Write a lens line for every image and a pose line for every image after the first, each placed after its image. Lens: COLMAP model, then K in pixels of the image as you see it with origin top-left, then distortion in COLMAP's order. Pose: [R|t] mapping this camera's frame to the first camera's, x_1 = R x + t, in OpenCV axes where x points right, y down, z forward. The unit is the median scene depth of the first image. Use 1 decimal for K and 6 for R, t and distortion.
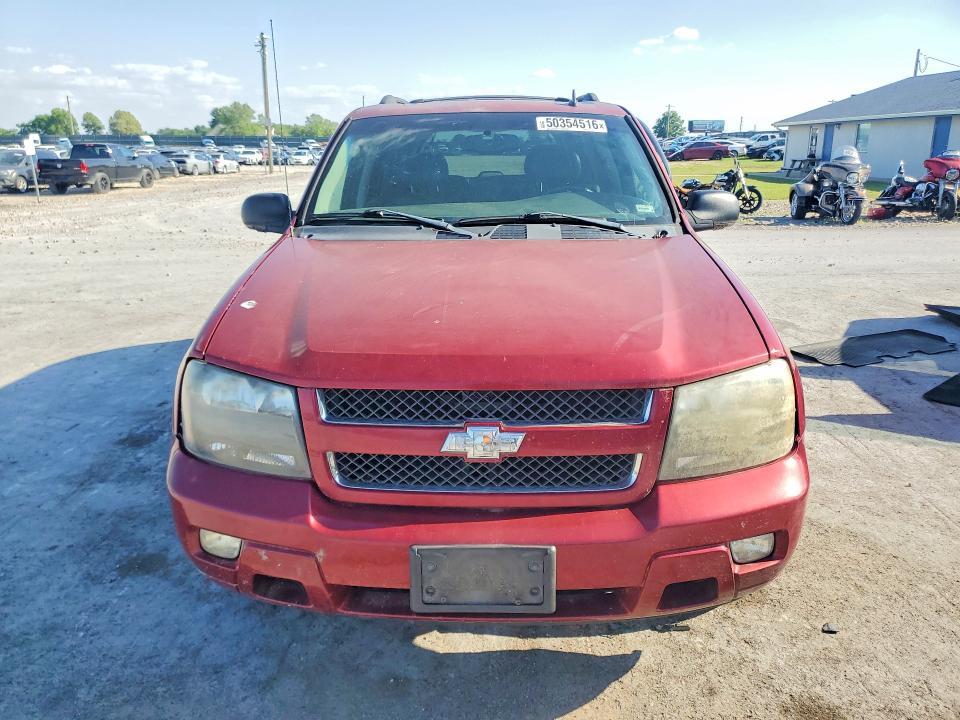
lens RADIAL K [[752.2, 0, 479.7], [0, 752.2, 356.1], [0, 0, 1]] dist [0.001951, 0.006739]
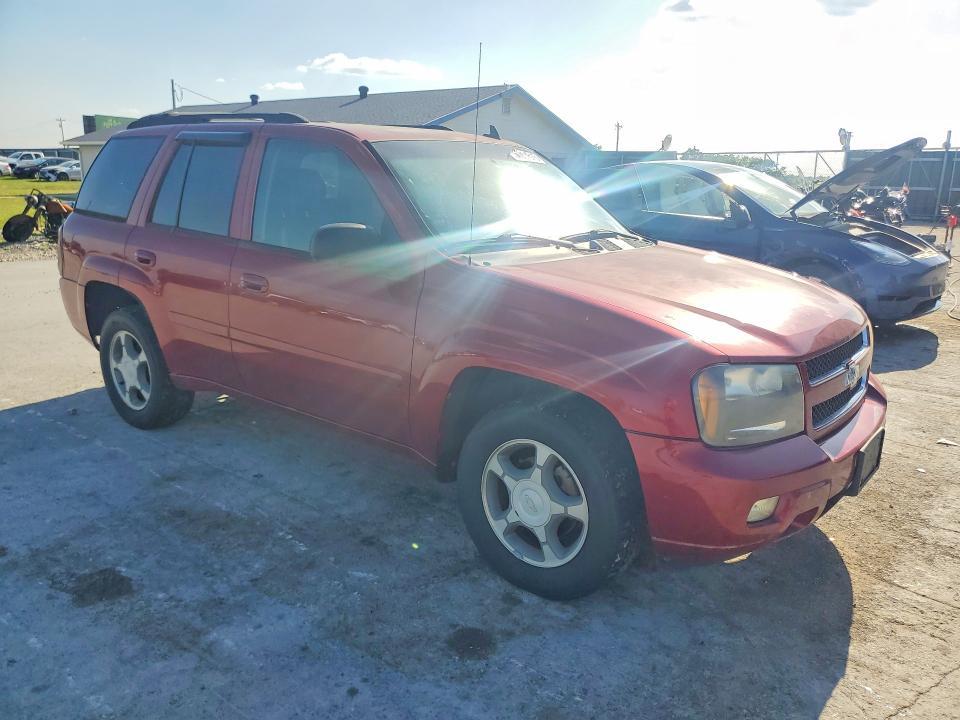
lens RADIAL K [[752.2, 0, 483.6], [0, 752.2, 363.8], [0, 0, 1]] dist [0.001951, 0.006739]
pose [[0.600796, -0.177423, 0.779465, -0.909096], [0.190491, 0.978746, 0.075956, -0.092593], [-0.776374, 0.102847, 0.621824, 0.343916]]
